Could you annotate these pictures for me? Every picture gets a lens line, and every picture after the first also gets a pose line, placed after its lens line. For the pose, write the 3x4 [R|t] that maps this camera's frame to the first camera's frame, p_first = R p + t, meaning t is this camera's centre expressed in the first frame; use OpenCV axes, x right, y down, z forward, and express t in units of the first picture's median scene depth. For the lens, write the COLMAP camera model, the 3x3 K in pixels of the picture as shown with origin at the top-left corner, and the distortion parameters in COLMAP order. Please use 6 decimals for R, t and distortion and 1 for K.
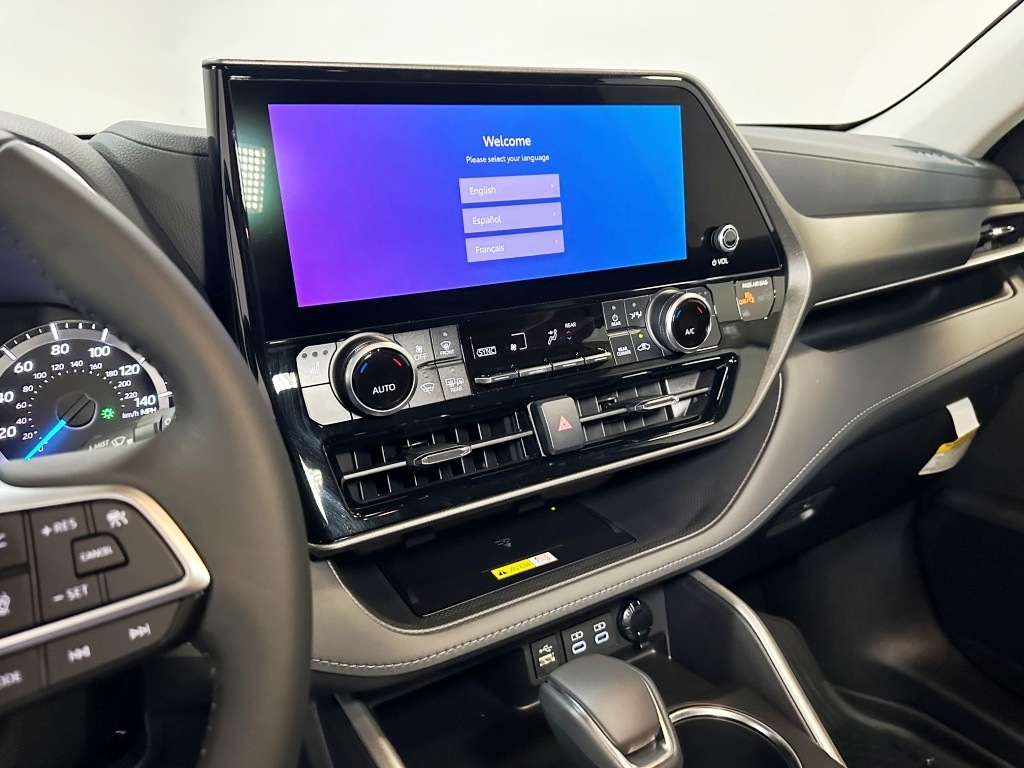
lens RADIAL K [[727.1, 0, 512.0], [0, 727.1, 384.0], [0, 0, 1]] dist [0.087342, -0.123920]
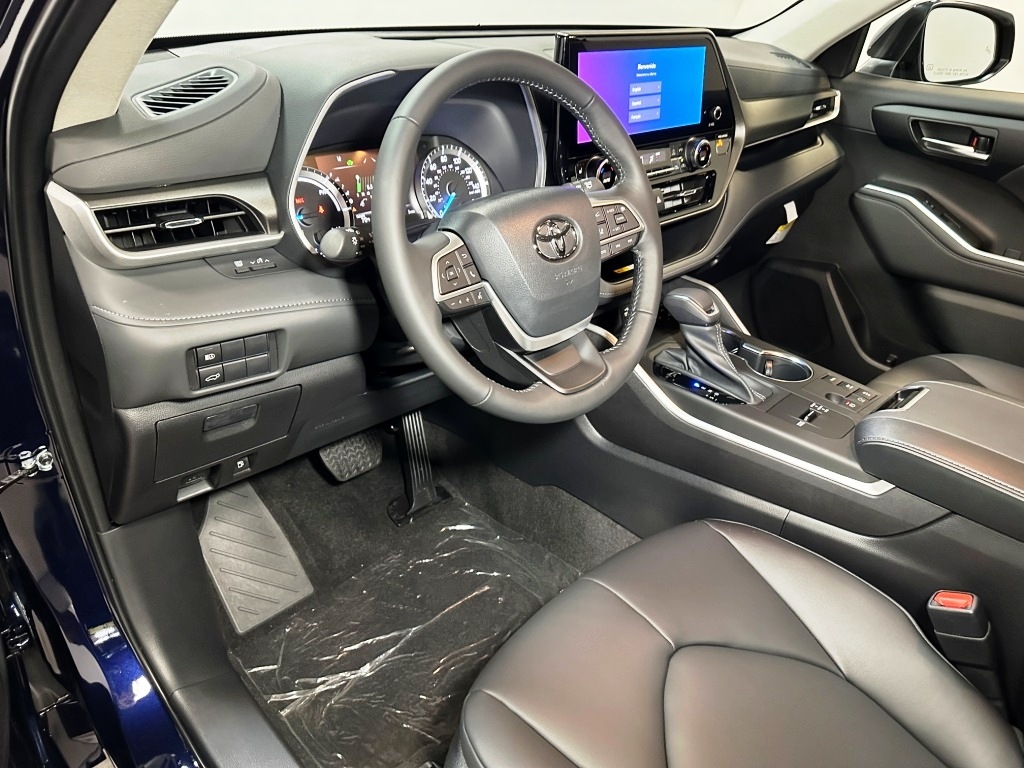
lens RADIAL K [[727.1, 0, 512.0], [0, 727.1, 384.0], [0, 0, 1]] dist [0.087342, -0.123920]
pose [[0.965749, -0.045859, 0.255392, -0.845034], [-0.011762, 0.975509, 0.219643, 0.101195], [-0.259210, -0.215124, 0.941558, -0.995677]]
